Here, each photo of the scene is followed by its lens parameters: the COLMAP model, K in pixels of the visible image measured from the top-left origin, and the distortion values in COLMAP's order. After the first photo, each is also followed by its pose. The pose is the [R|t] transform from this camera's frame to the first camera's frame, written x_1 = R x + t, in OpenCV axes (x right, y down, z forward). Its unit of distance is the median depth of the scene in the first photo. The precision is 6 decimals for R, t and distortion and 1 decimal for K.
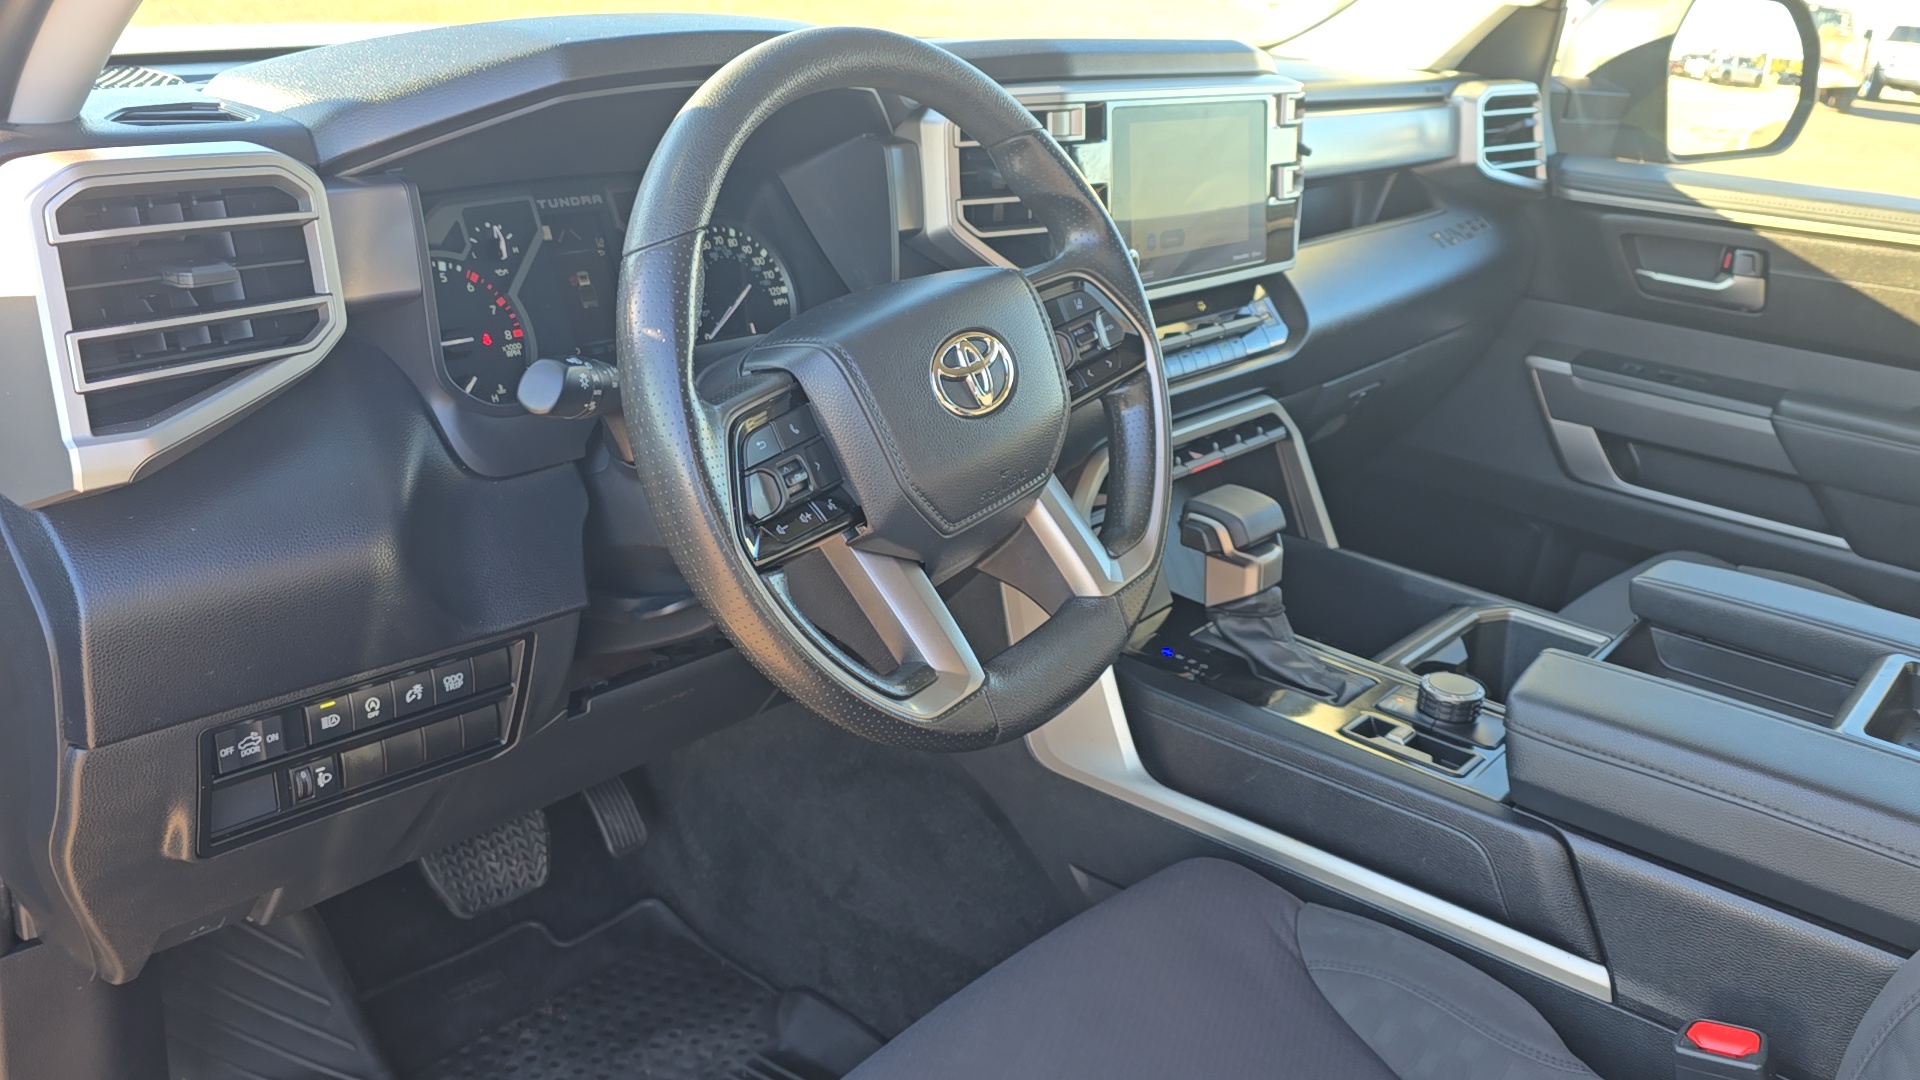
lens RADIAL K [[1617.3, 0, 979.9], [0, 1617.3, 554.6], [0, 0, 1]] dist [-0.000458, 0.002773]
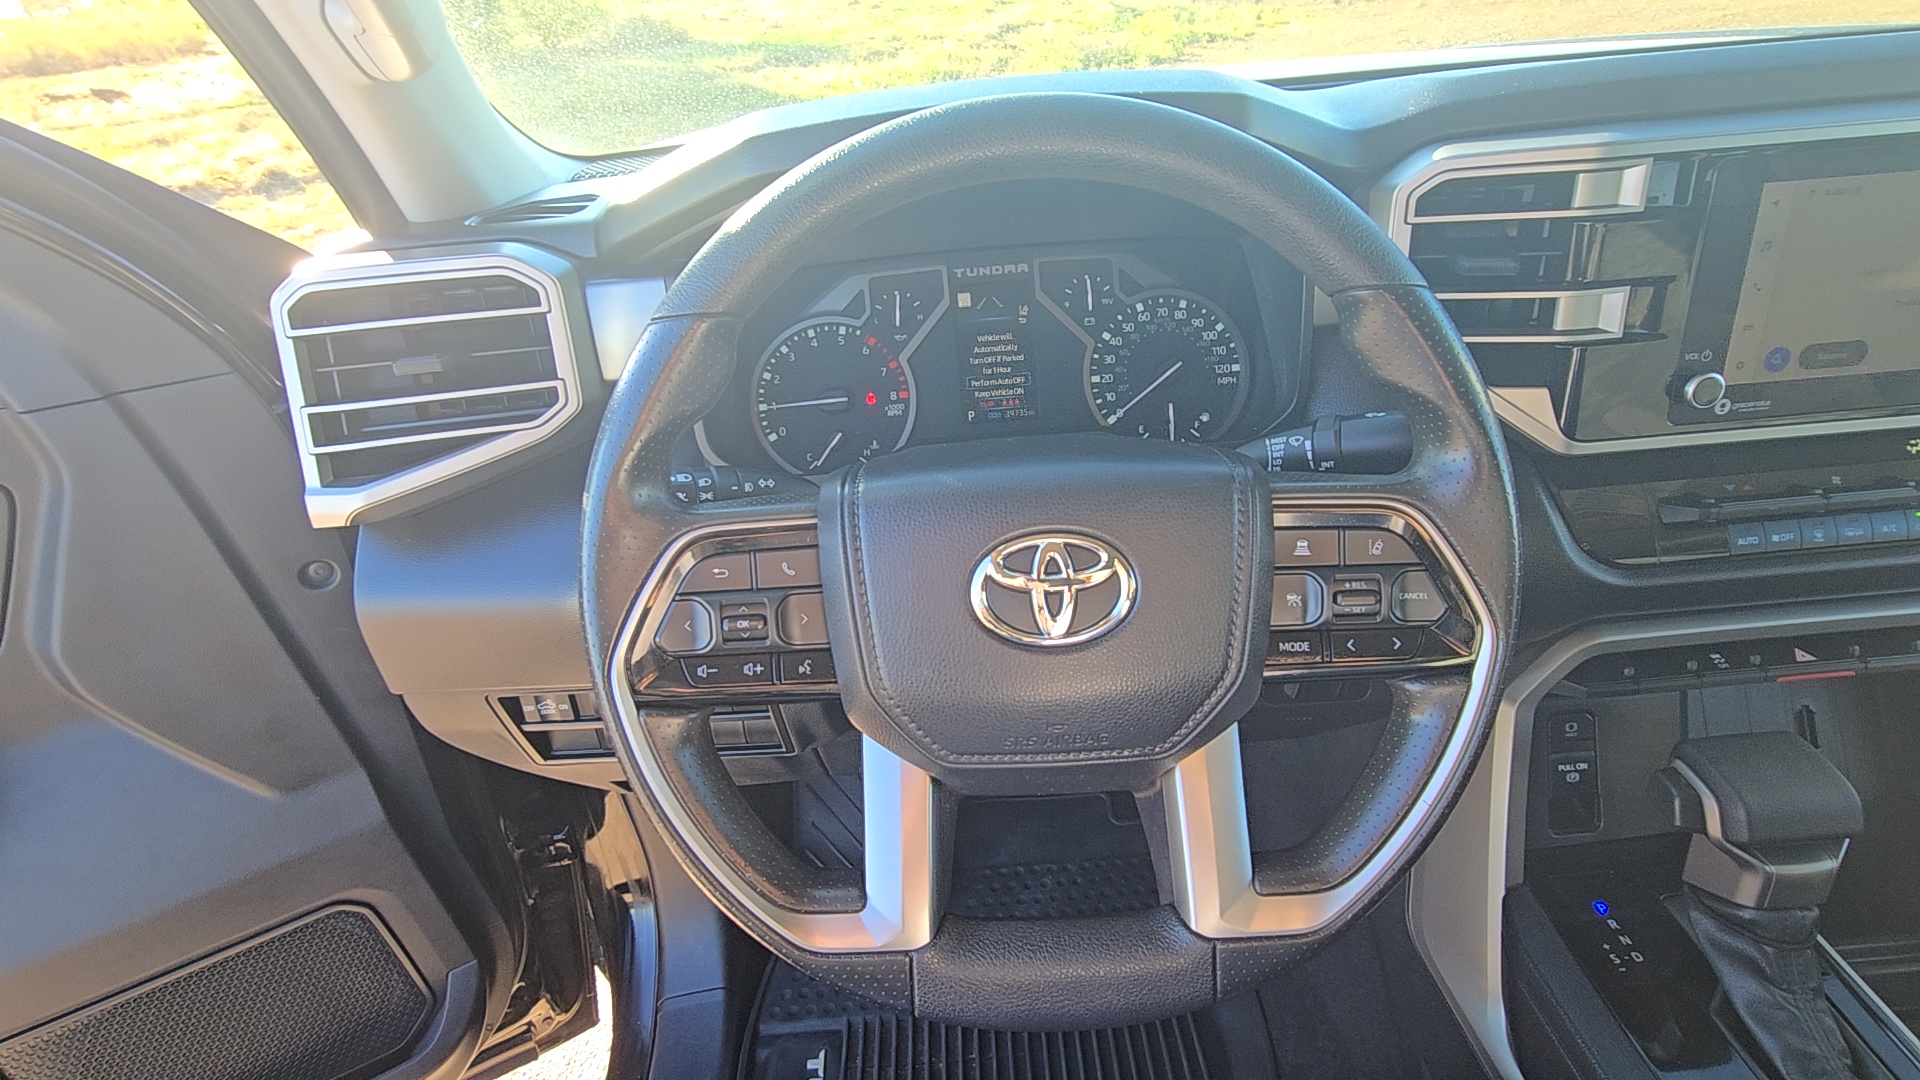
lens RADIAL K [[976.1, 0, 994.5], [0, 976.1, 543.2], [0, 0, 1]] dist [0.002811, -0.000714]
pose [[0.659342, 0.271848, -0.700976, 0.249063], [-0.158750, 0.961660, 0.223624, -0.198888], [0.734893, -0.036165, 0.677219, 0.593290]]
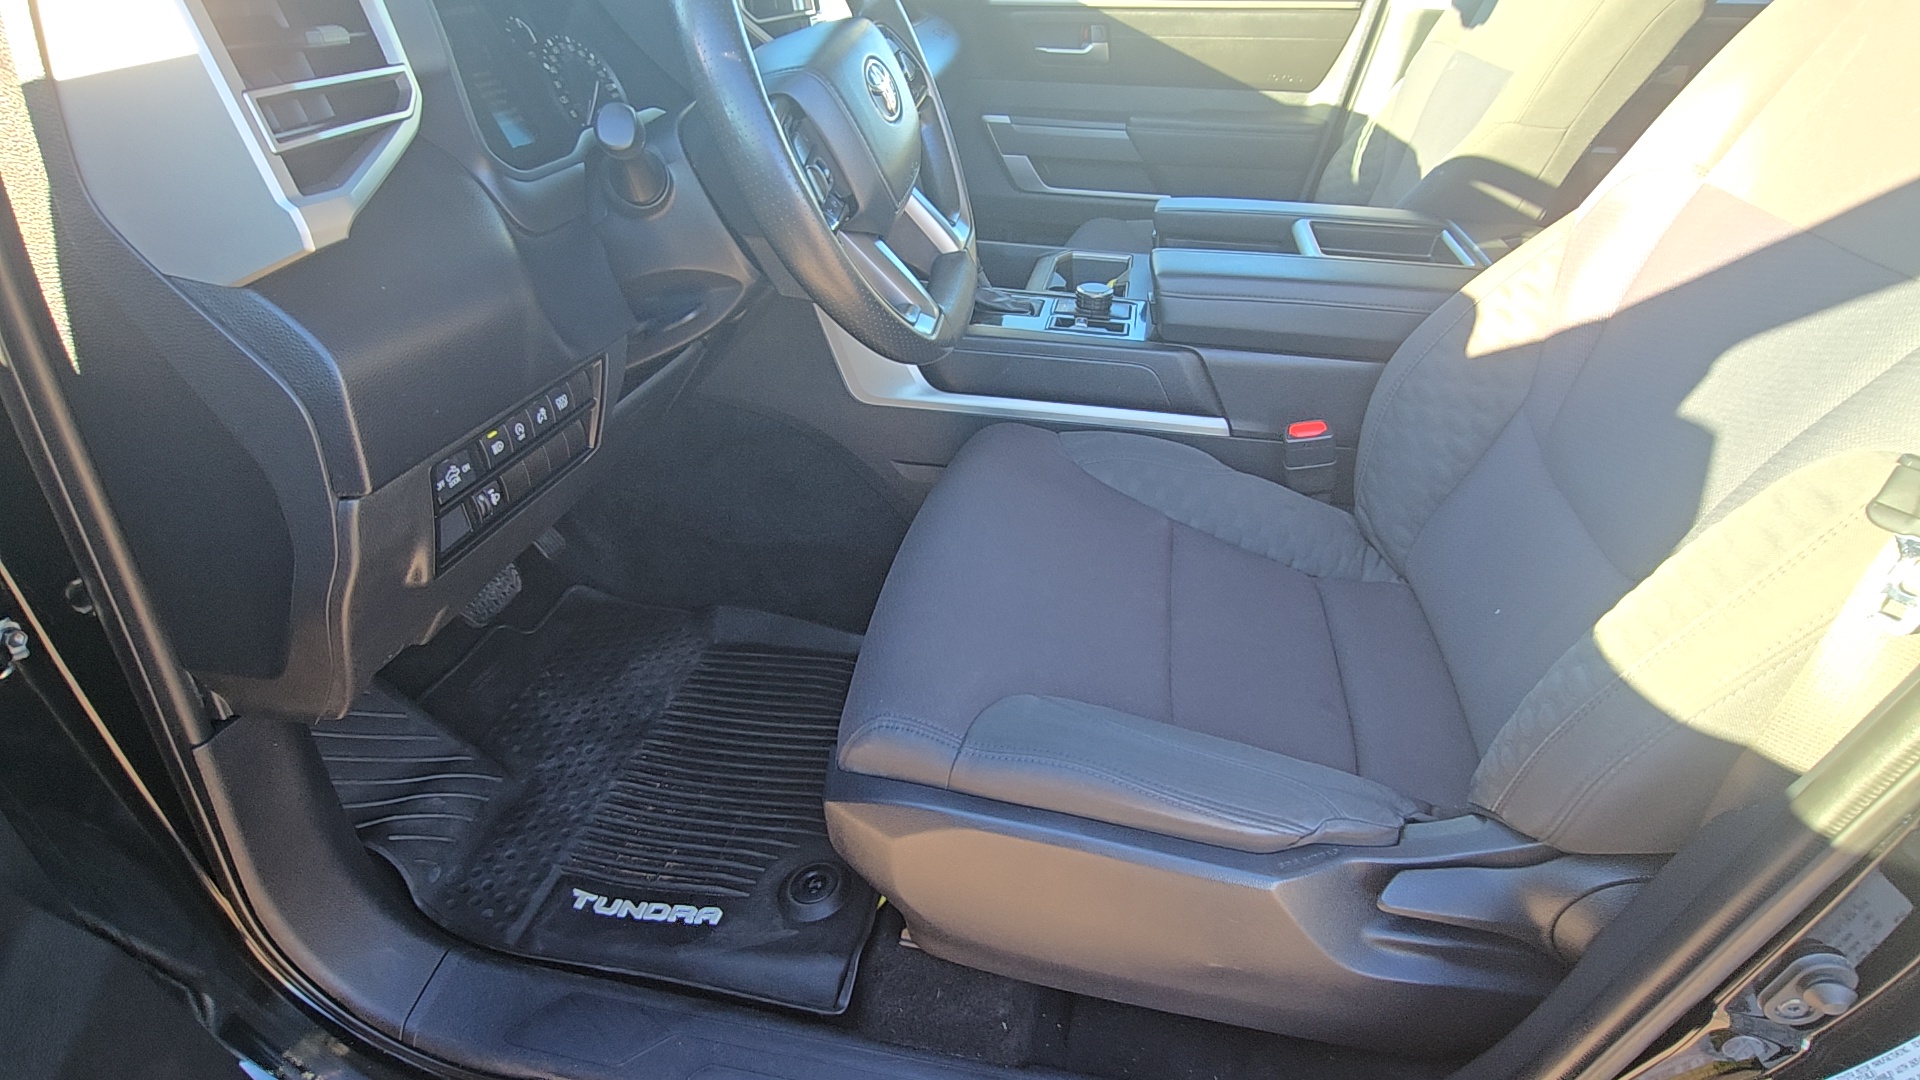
lens RADIAL K [[976.1, 0, 968.6], [0, 976.1, 547.0], [0, 0, 1]] dist [0.002811, -0.000714]
pose [[0.874699, -0.303144, 0.378161, -0.328819], [0.212762, 0.941217, 0.262380, 0.046451], [-0.435471, -0.149045, 0.887779, 0.143592]]
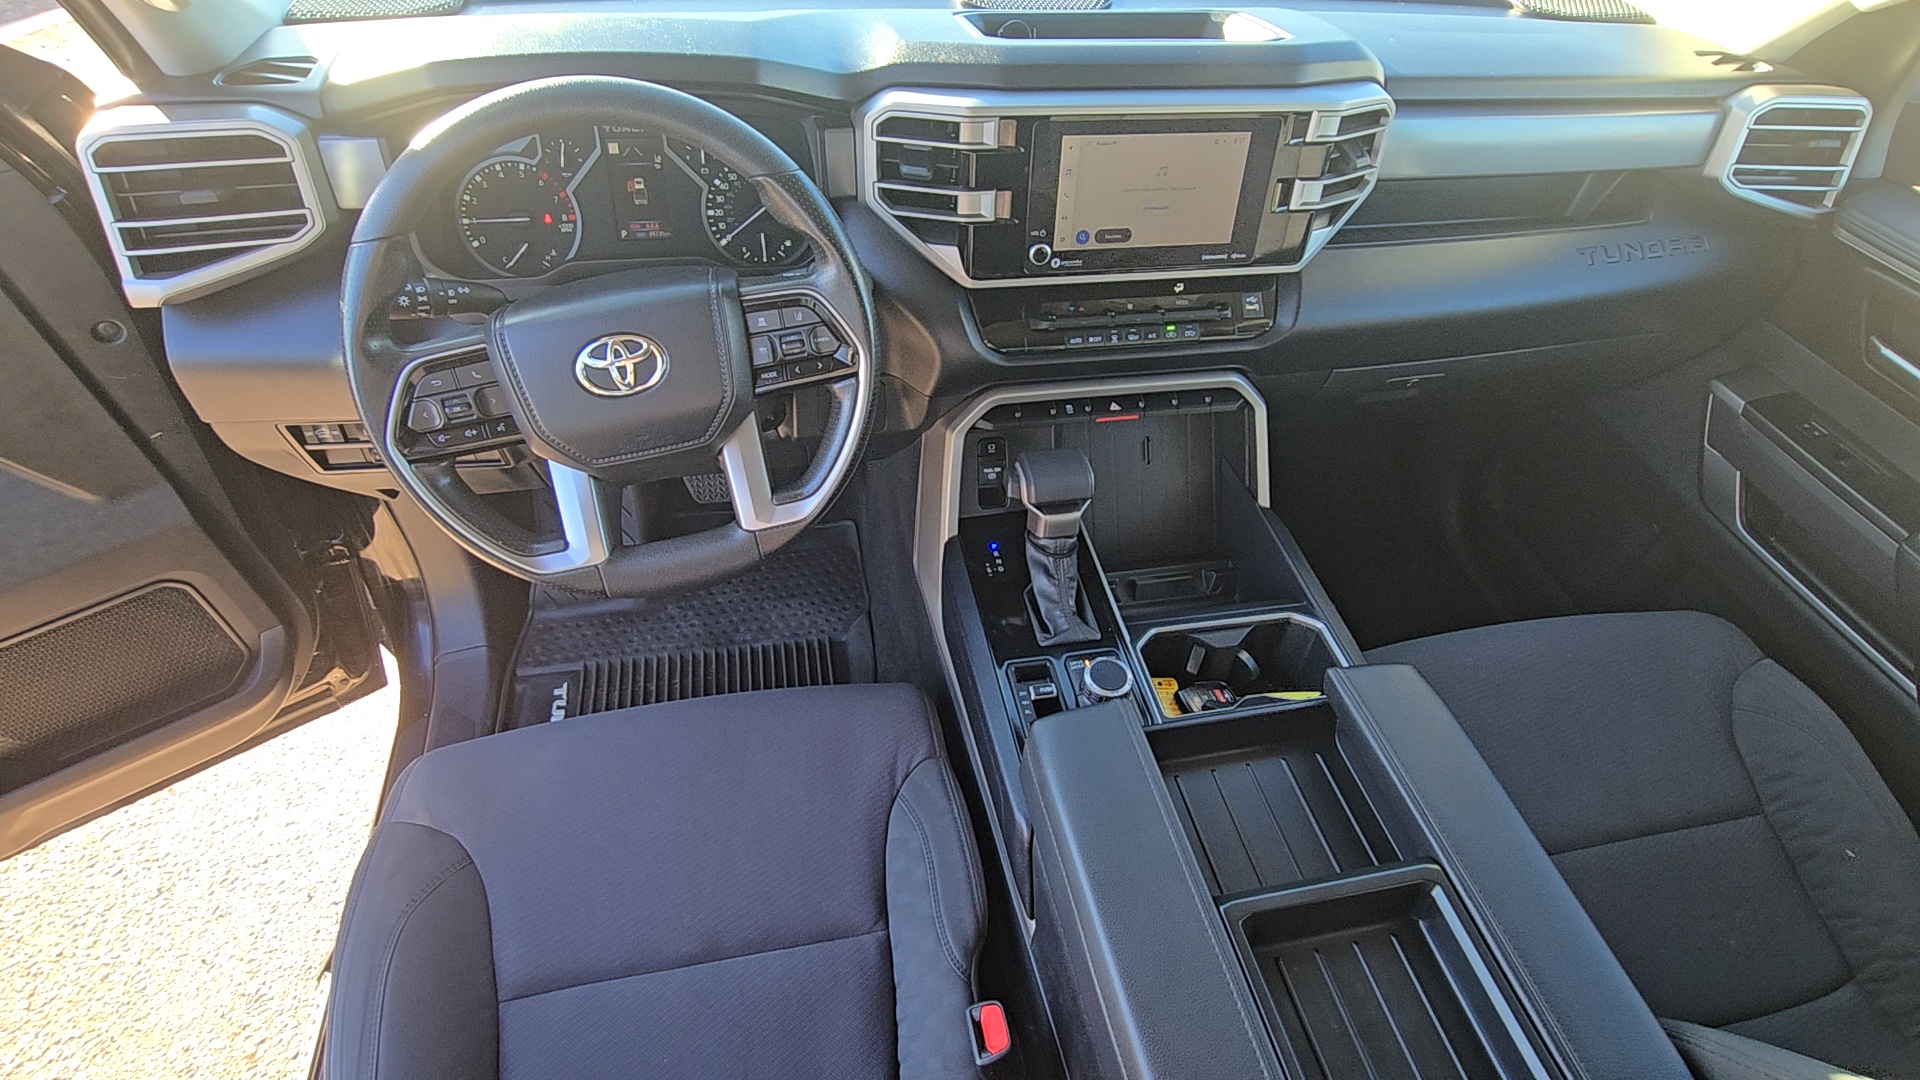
lens RADIAL K [[976.1, 0, 988.7], [0, 976.1, 536.8], [0, 0, 1]] dist [0.002811, -0.000714]
pose [[0.772646, 0.424560, -0.471983, 0.606458], [-0.231498, 0.880702, 0.413246, -0.349728], [0.591124, -0.210029, 0.778756, 0.437187]]
